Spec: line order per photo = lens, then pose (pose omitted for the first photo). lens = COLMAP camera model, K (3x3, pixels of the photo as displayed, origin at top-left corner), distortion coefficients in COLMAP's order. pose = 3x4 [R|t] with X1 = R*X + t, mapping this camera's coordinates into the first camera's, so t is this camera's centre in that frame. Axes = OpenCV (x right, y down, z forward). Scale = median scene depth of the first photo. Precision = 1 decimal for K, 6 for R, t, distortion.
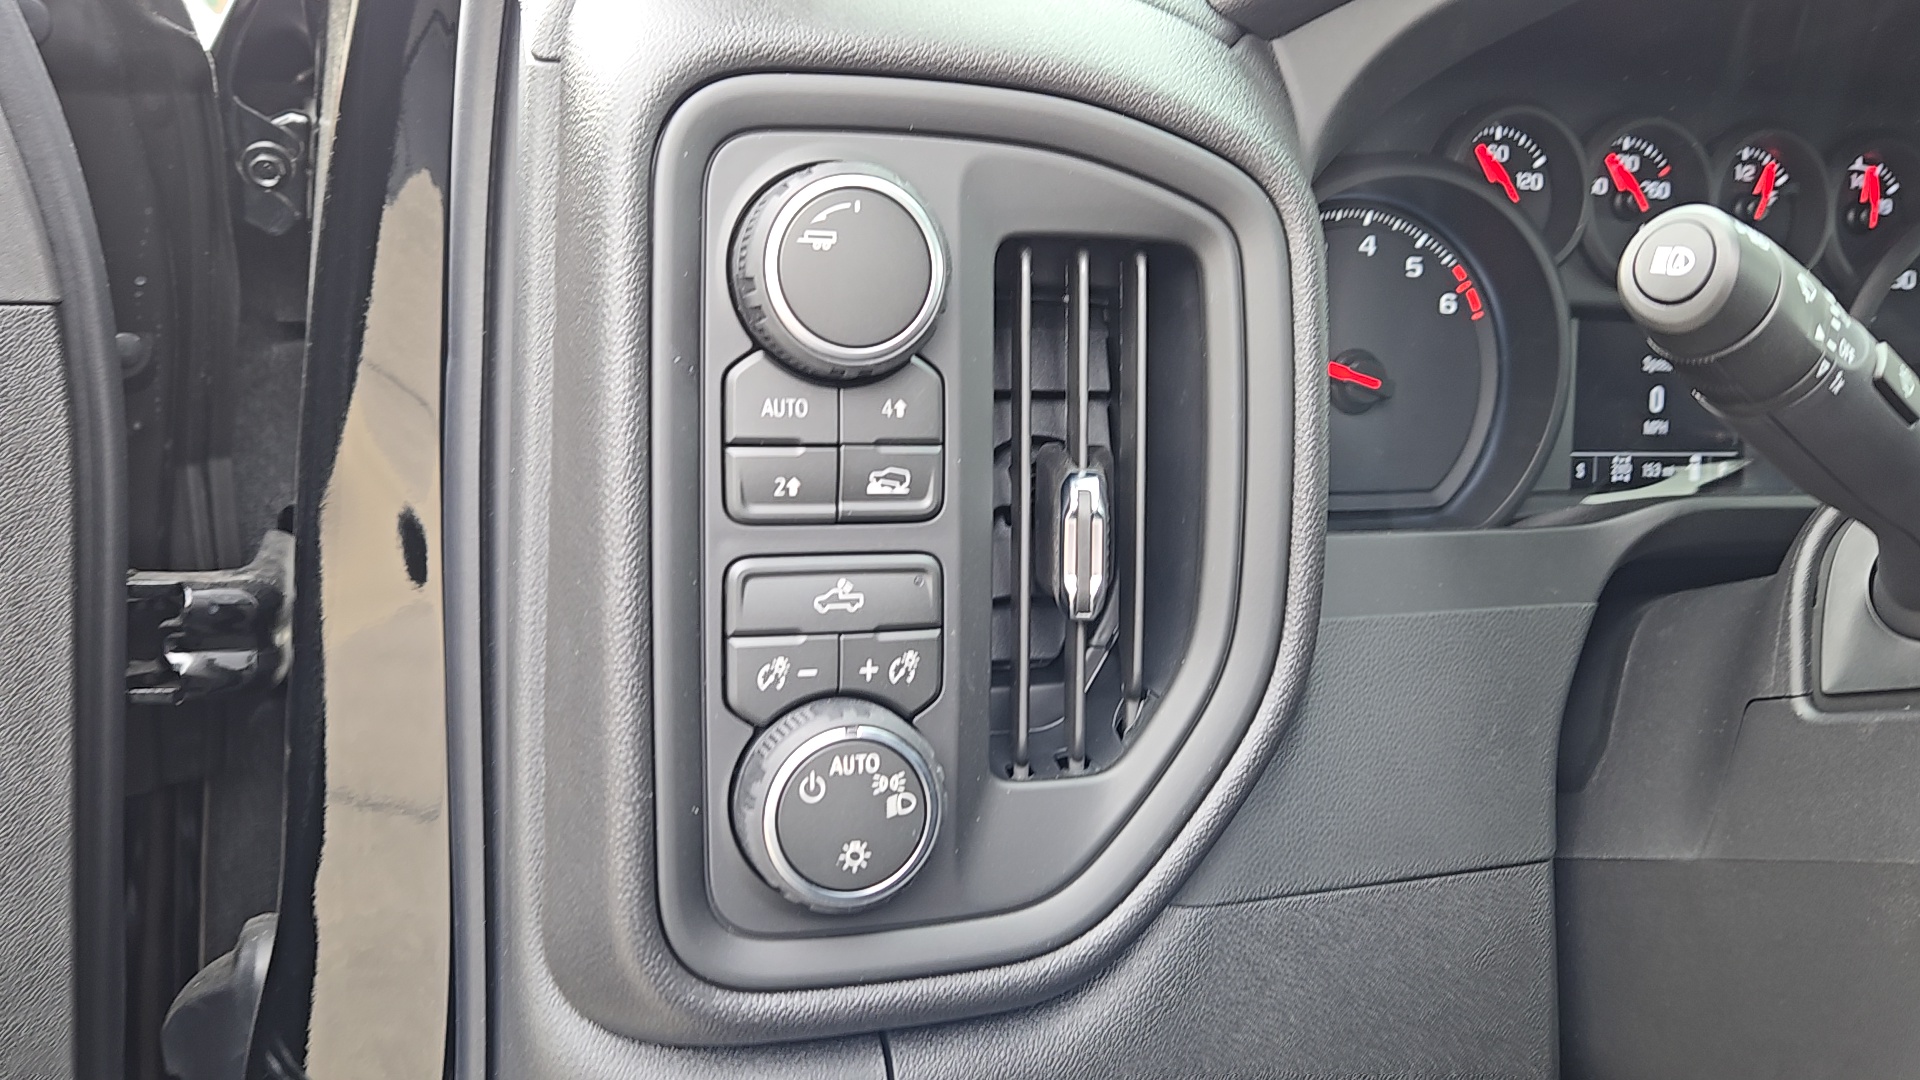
lens RADIAL K [[1584.4, 0, 964.4], [0, 1584.4, 530.0], [0, 0, 1]] dist [0.024592, -0.023472]
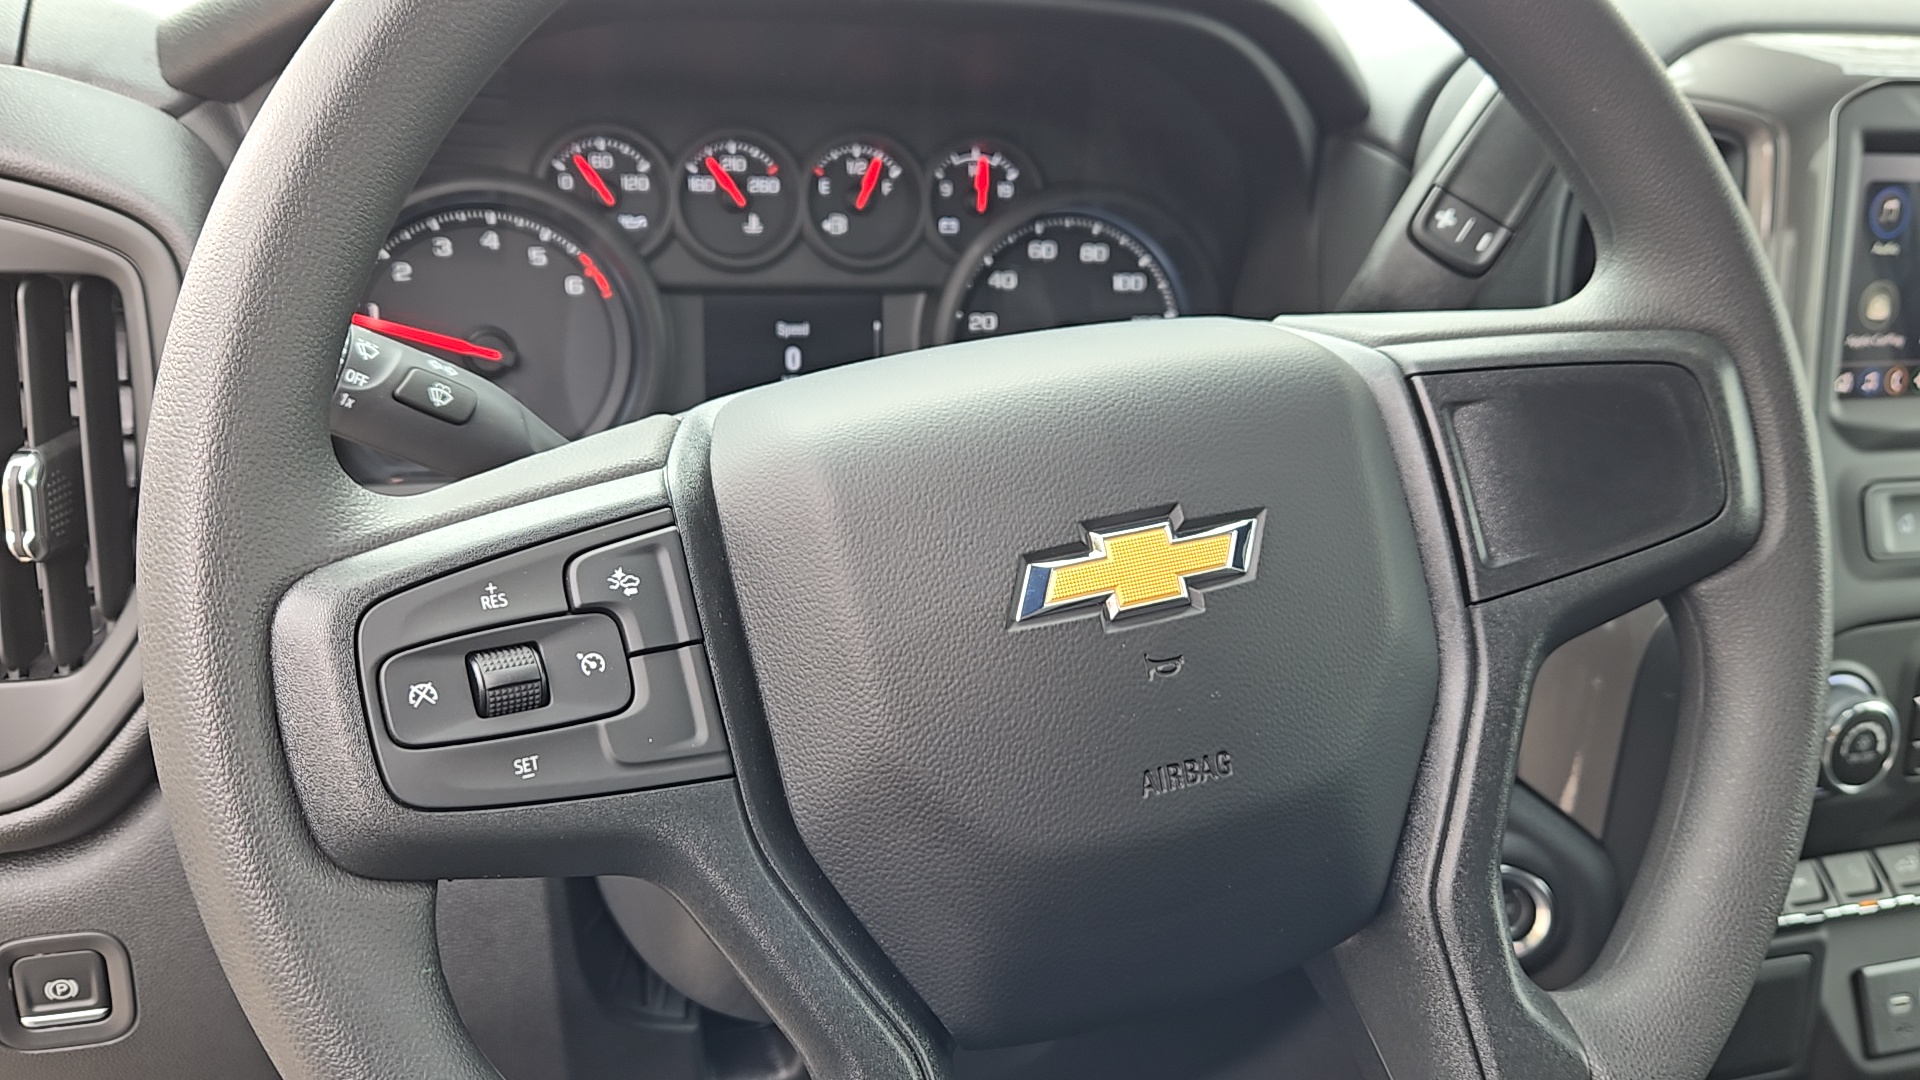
lens RADIAL K [[1584.4, 0, 943.0], [0, 1584.4, 540.5], [0, 0, 1]] dist [0.024592, -0.023472]
pose [[0.998727, -0.003076, -0.050351, 0.631159], [0.007542, 0.996025, 0.088754, -0.052831], [0.049878, -0.089021, 0.994780, -0.209029]]
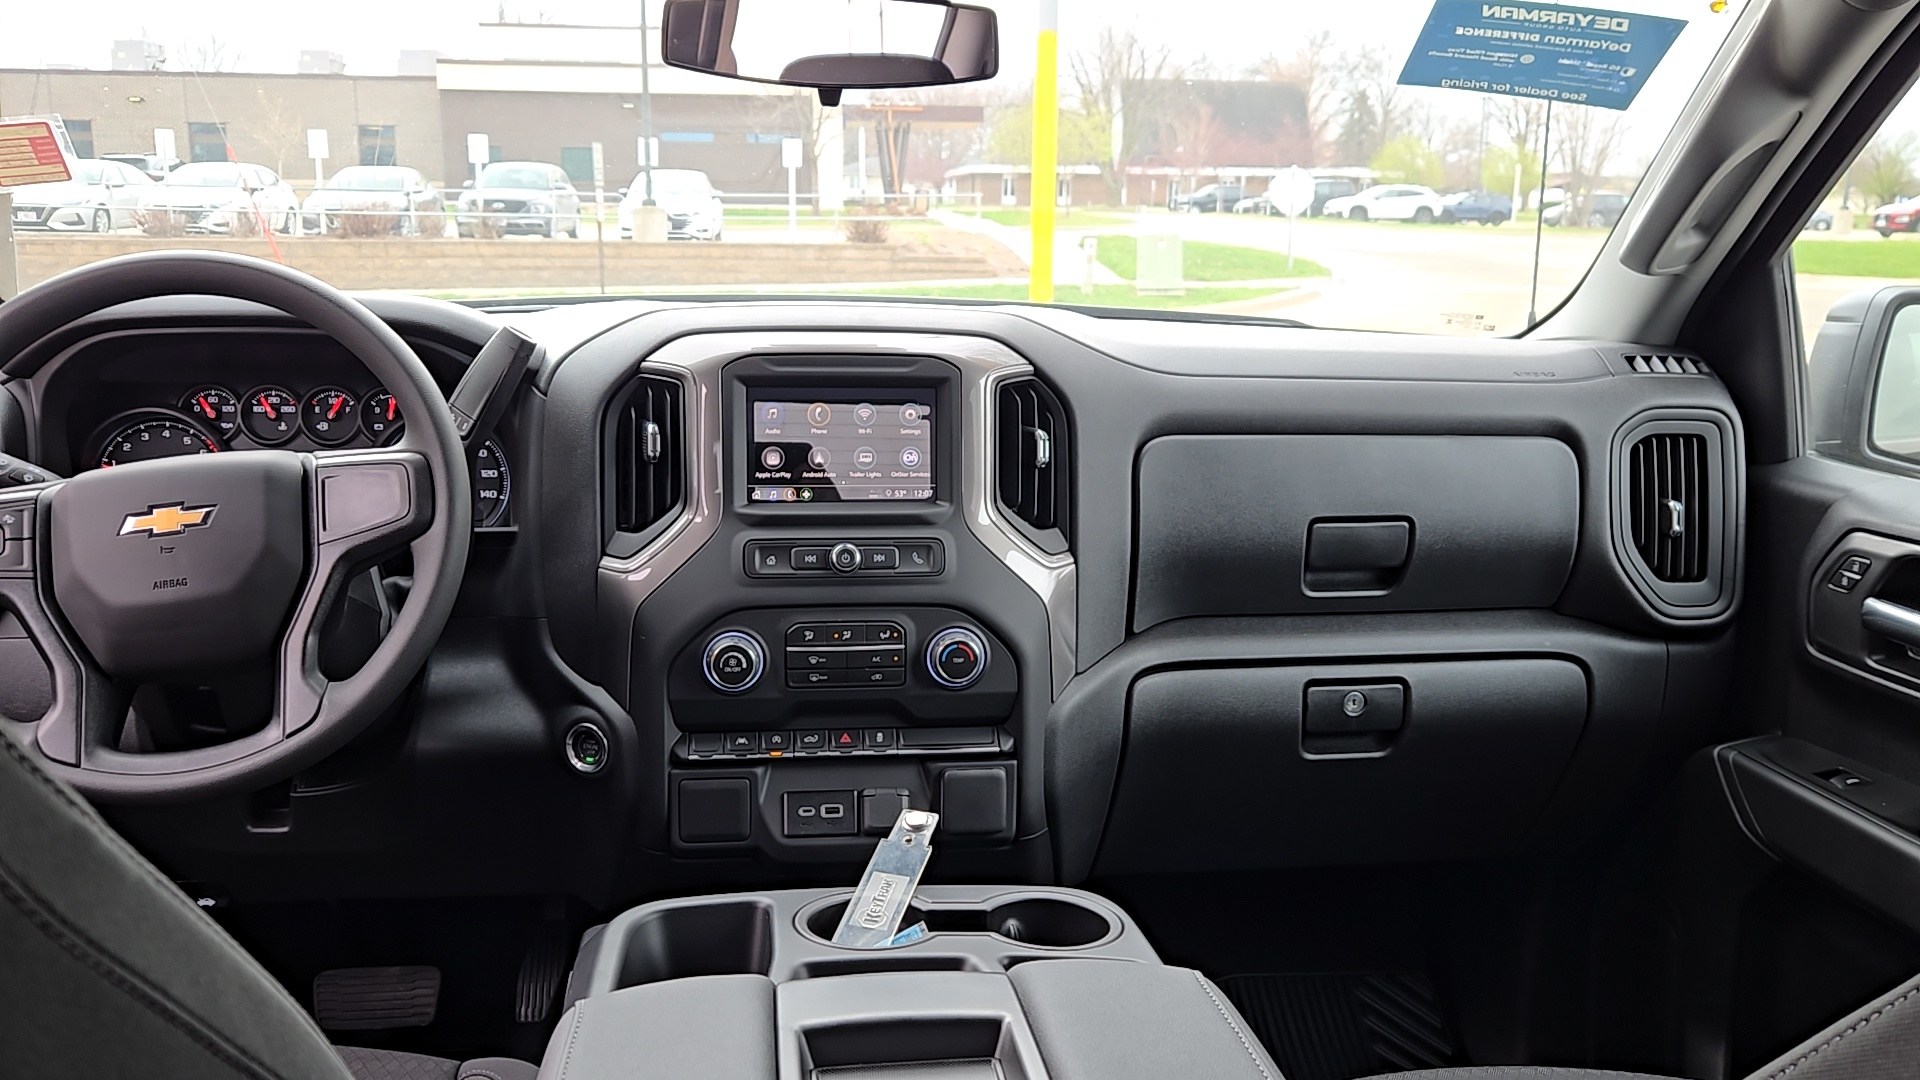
lens RADIAL K [[1584.4, 0, 962.8], [0, 1584.4, 550.0], [0, 0, 1]] dist [0.024592, -0.023472]
pose [[0.972509, -0.007509, -0.232744, 2.174837], [-0.005220, 0.998526, -0.054028, 0.163479], [0.232806, 0.053758, 0.971036, -1.334506]]
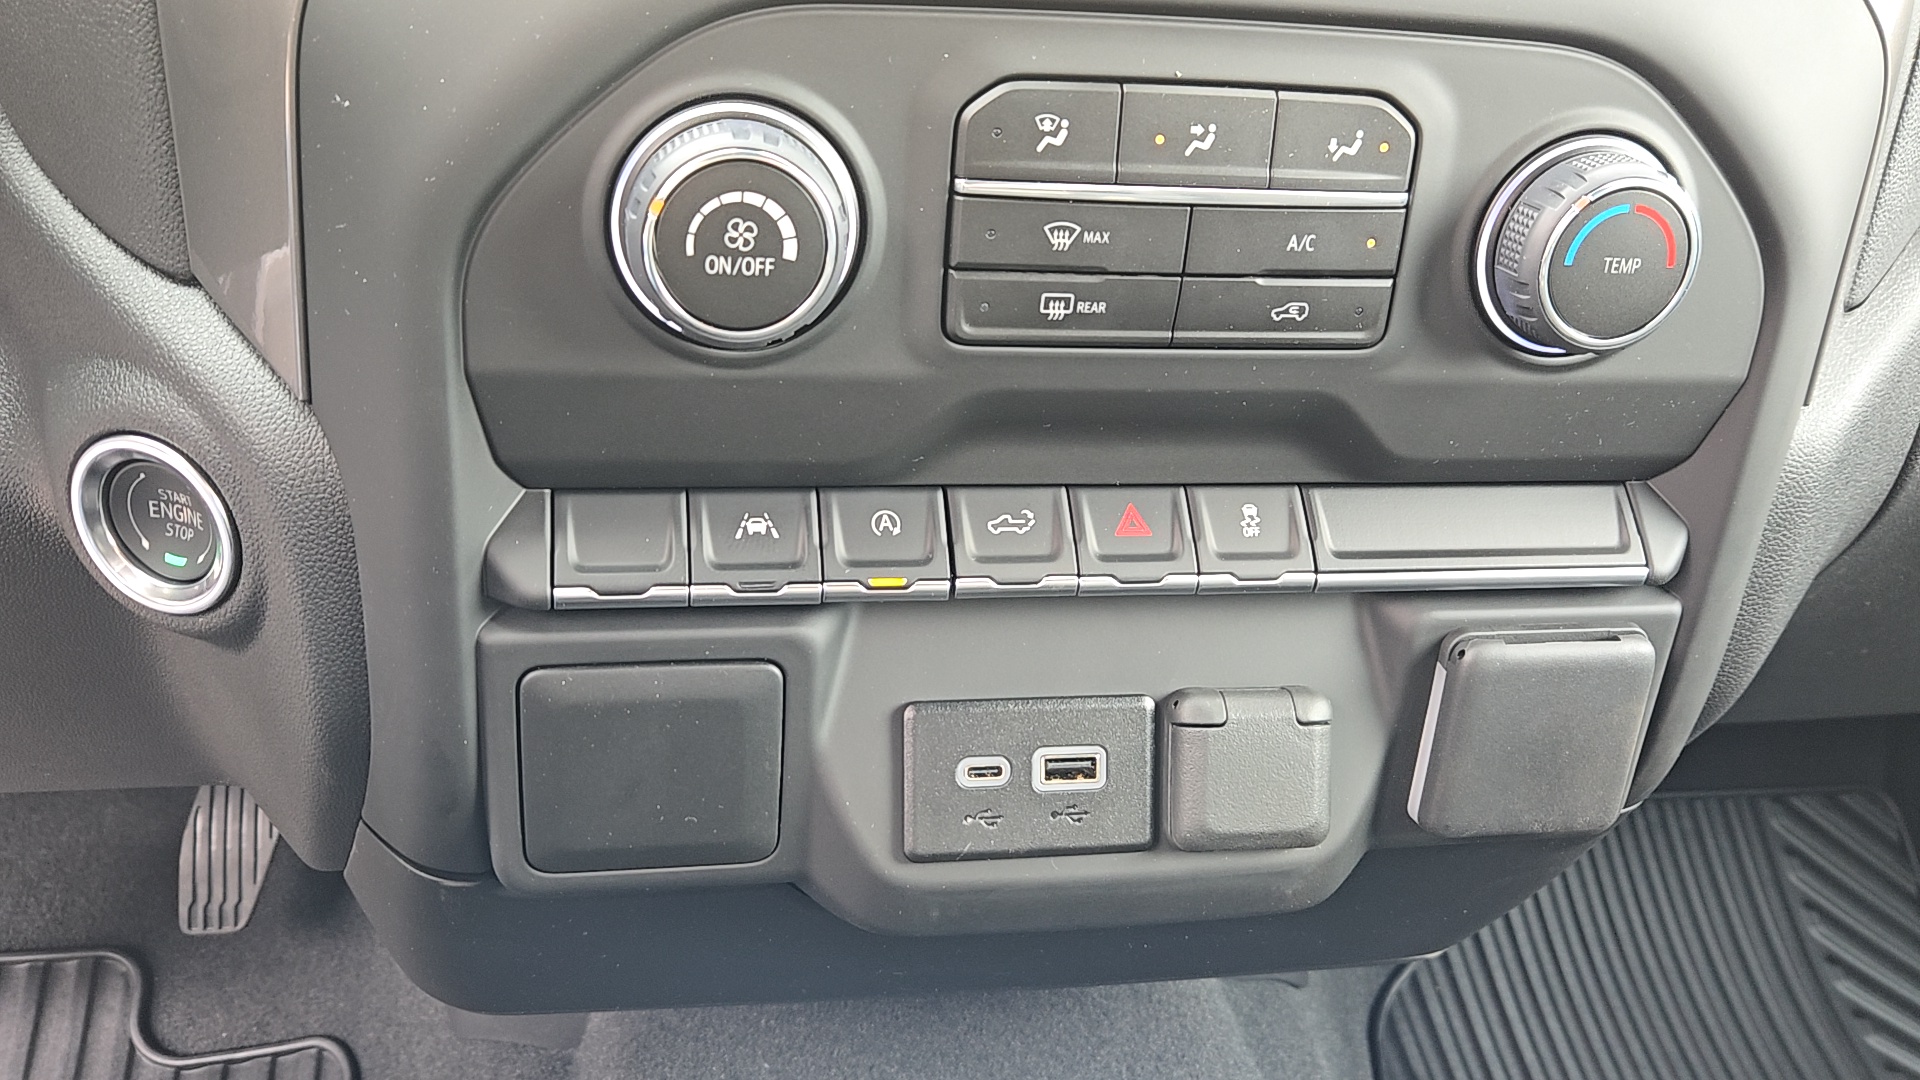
lens RADIAL K [[1584.4, 0, 957.2], [0, 1584.4, 505.3], [0, 0, 1]] dist [0.024592, -0.023472]
pose [[0.983607, 0.099200, -0.150588, 1.422041], [-0.062010, 0.970230, 0.234111, 0.163021], [0.169329, -0.220935, 0.960477, 0.435691]]
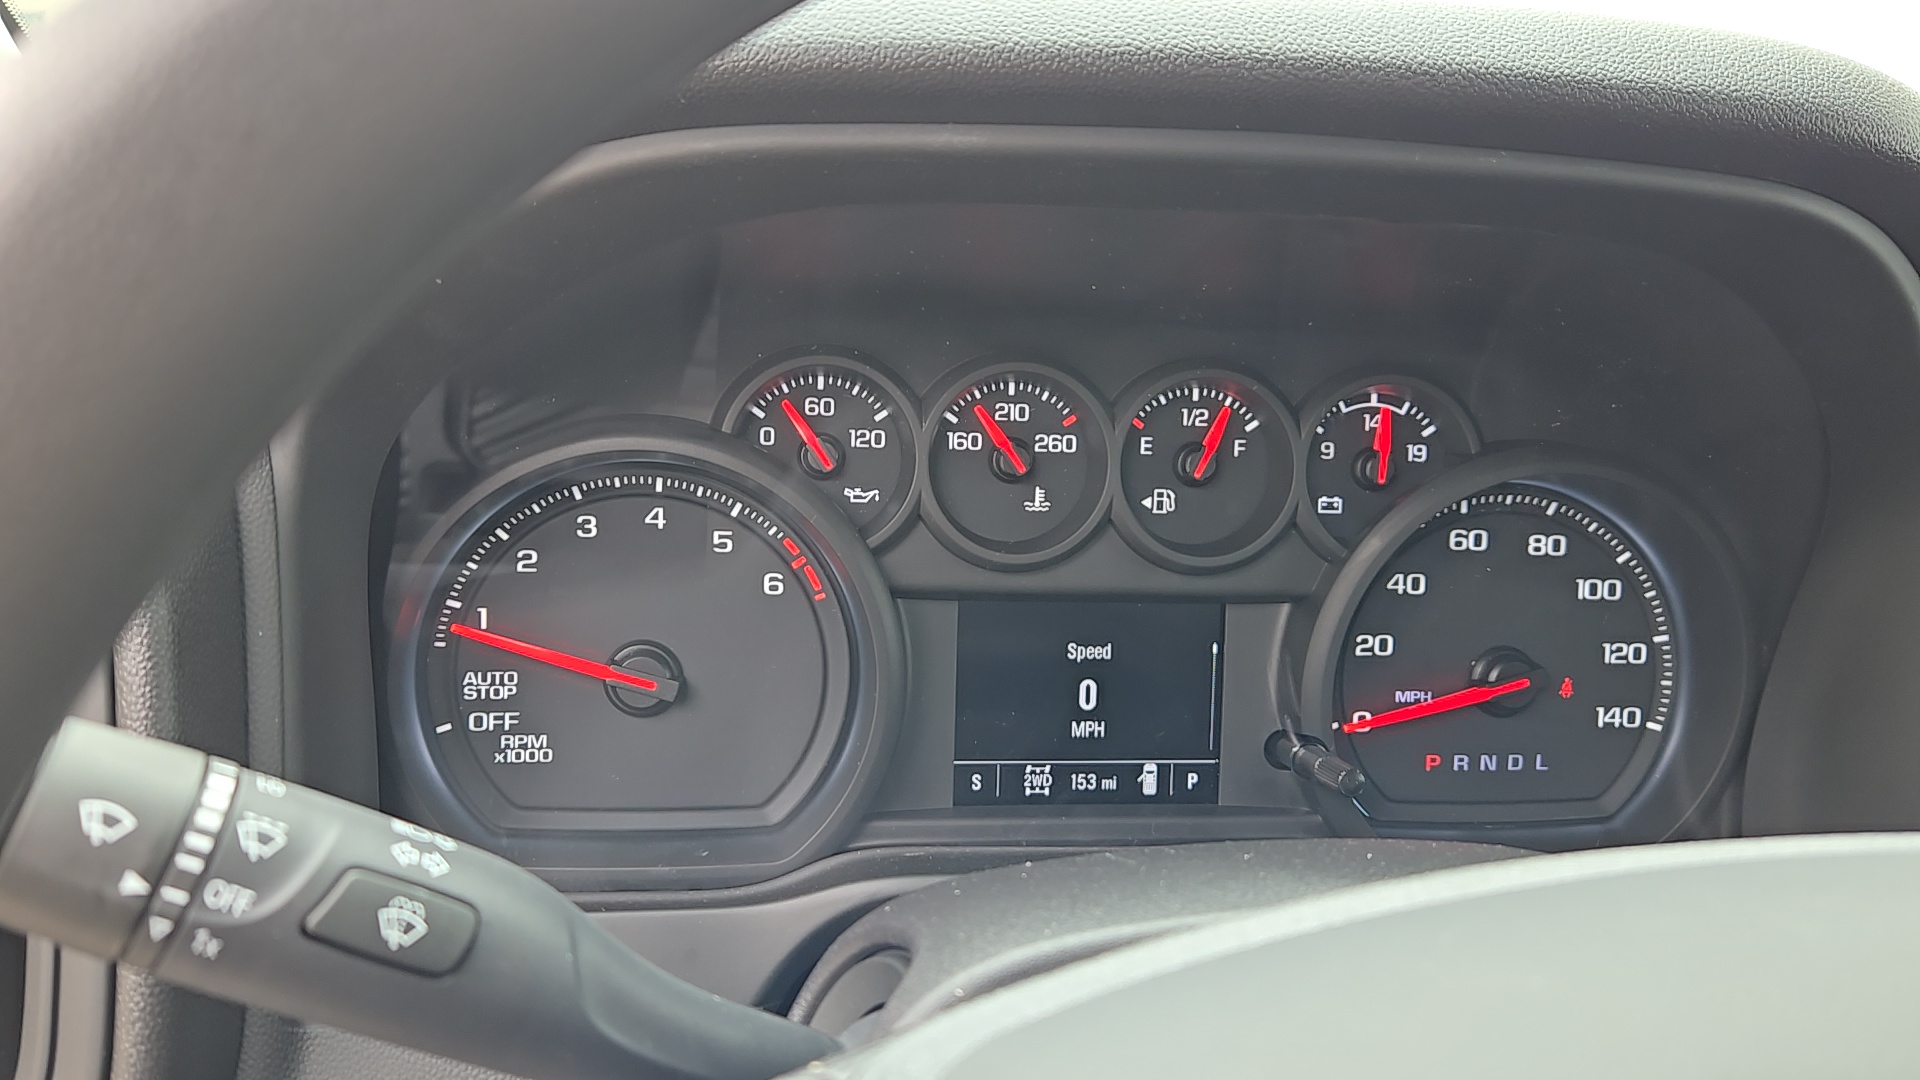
lens RADIAL K [[1584.4, 0, 973.1], [0, 1584.4, 532.8], [0, 0, 1]] dist [0.024592, -0.023472]
pose [[0.978599, 0.023405, -0.204443, 0.560819], [-0.028951, 0.999288, -0.024179, -0.148424], [0.203732, 0.029581, 0.978580, 0.206770]]
